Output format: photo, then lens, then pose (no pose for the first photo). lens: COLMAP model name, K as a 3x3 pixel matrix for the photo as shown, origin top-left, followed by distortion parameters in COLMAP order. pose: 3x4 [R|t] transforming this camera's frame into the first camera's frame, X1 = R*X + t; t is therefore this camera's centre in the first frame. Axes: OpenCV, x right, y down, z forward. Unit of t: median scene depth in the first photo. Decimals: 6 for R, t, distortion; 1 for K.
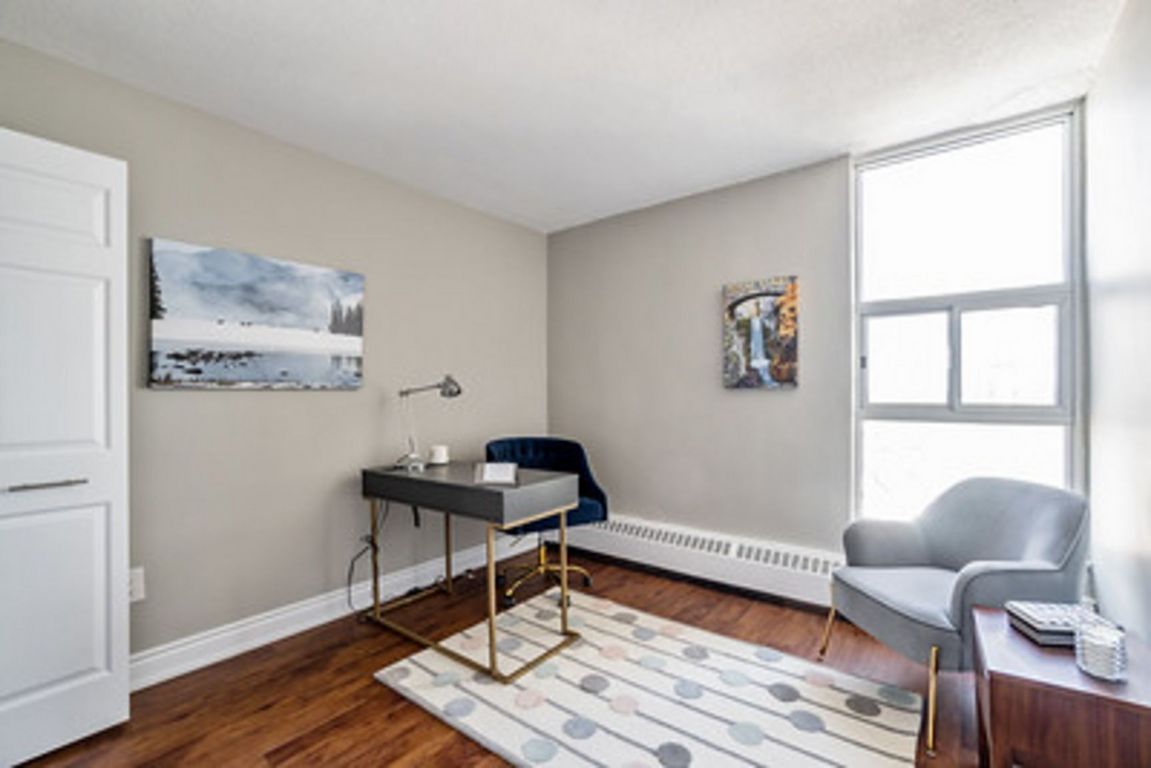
lens RADIAL K [[514.6, 0, 559.2], [0, 514.6, 394.7], [0, 0, 1]] dist [-0.000338, 0.000042]
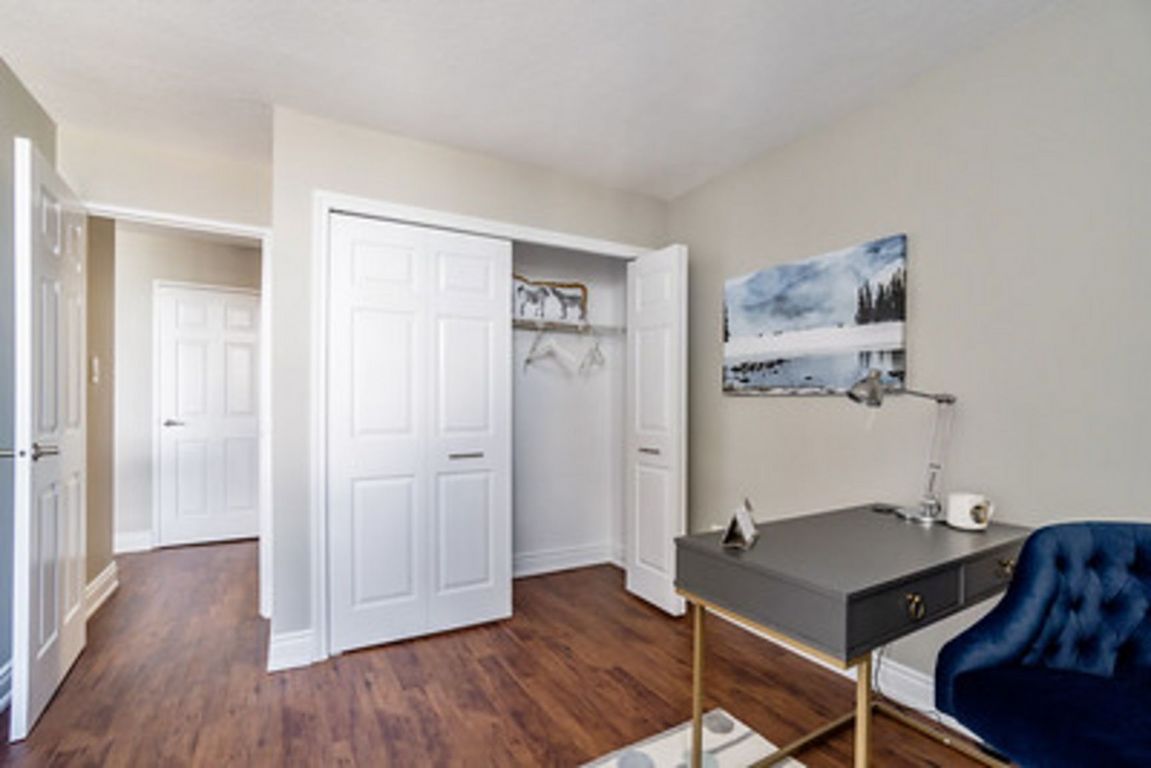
lens RADIAL K [[514.6, 0, 559.2], [0, 514.6, 394.7], [0, 0, 1]] dist [-0.000338, 0.000042]
pose [[-0.360780, 0.001377, -0.932650, 0.528058], [0.000362, 0.999999, 0.001336, -0.012743], [0.932651, 0.000144, -0.360780, 0.949412]]
